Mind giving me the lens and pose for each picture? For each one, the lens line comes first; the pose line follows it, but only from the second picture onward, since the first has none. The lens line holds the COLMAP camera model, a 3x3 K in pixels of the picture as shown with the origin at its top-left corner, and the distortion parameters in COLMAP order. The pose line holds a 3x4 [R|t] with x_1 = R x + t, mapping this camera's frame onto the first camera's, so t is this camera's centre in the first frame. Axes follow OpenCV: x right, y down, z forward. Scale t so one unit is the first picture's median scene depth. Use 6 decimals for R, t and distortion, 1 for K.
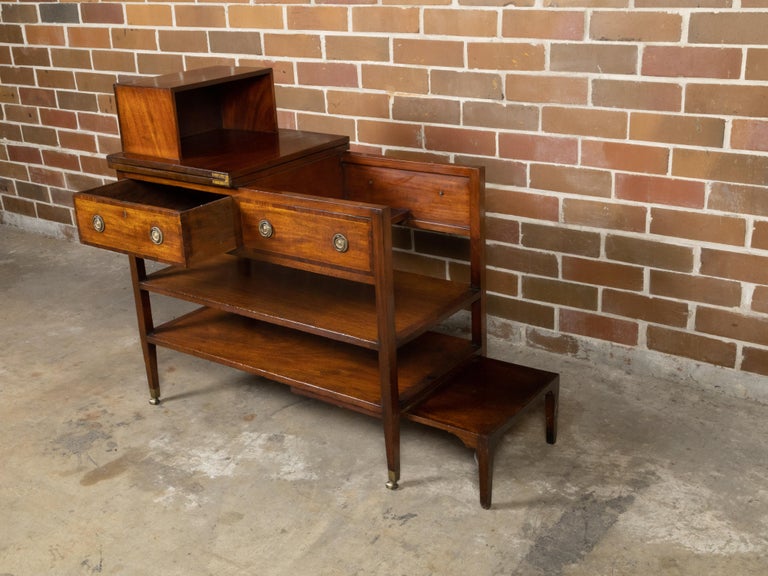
lens RADIAL K [[930.3, 0, 386.7], [0, 930.3, 290.0], [0, 0, 1]] dist [-0.010243, 0.000000]
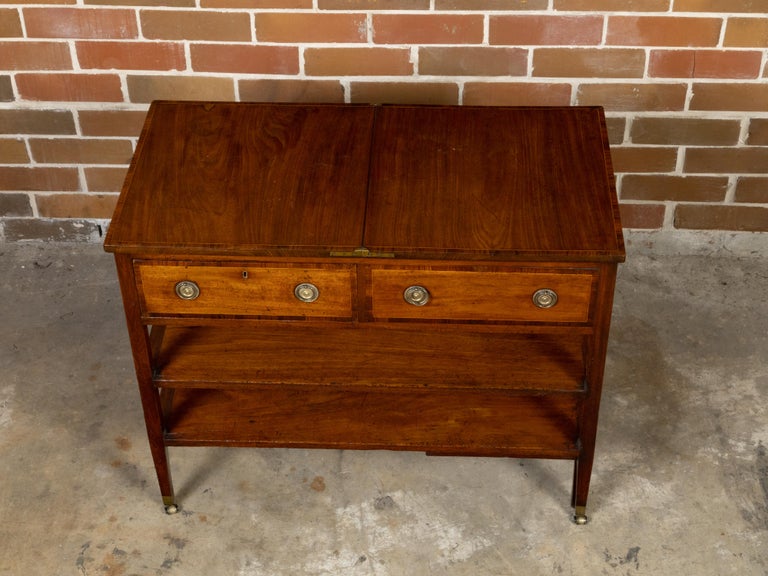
lens RADIAL K [[1312.2, 0, 378.9], [0, 1312.2, 287.4], [0, 0, 1]] dist [0.003876, 0.000000]
pose [[0.840487, -0.325169, 0.433413, -0.510909], [0.172204, 0.918738, 0.355340, -0.377883], [-0.513739, -0.224023, 0.828183, 0.122591]]
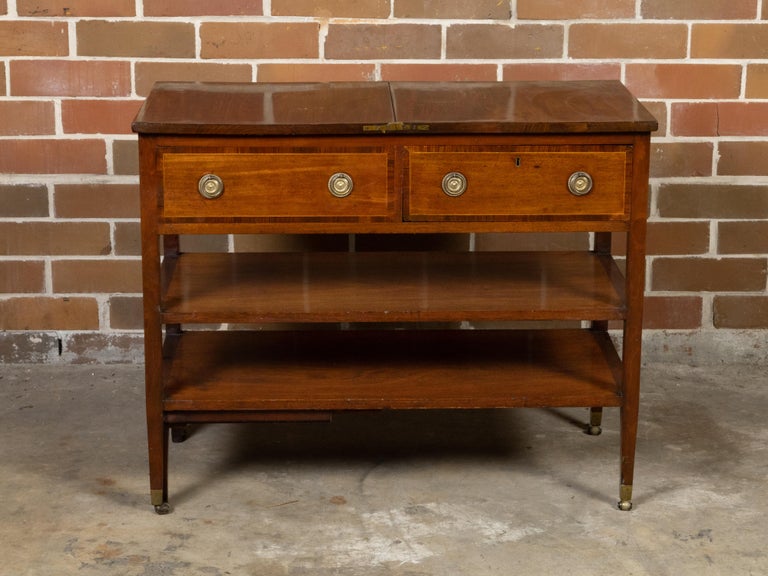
lens RADIAL K [[1861.2, 0, 386.2], [0, 1861.2, 287.5], [0, 0, 1]] dist [0.004438, 0.000000]
pose [[0.805155, -0.116134, 0.581583, -0.856643], [0.175522, 0.983370, -0.046632, 0.055701], [-0.566496, 0.139626, 0.812149, -0.107071]]
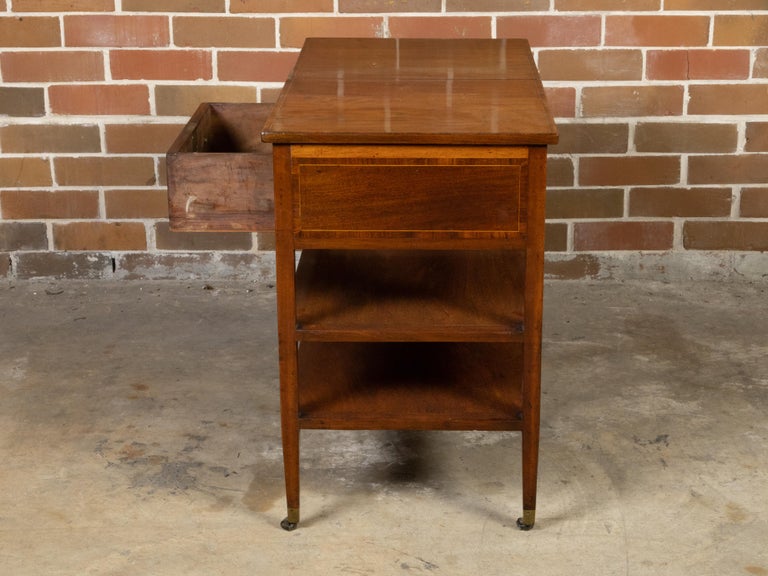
lens RADIAL K [[1520.6, 0, 386.9], [0, 1520.6, 282.0], [0, 0, 1]] dist [0.001923, 0.000000]
pose [[0.829570, -0.147271, 0.538633, -0.749525], [0.173592, 0.984816, 0.001909, 0.043054], [-0.530736, 0.091918, 0.842538, -0.057007]]
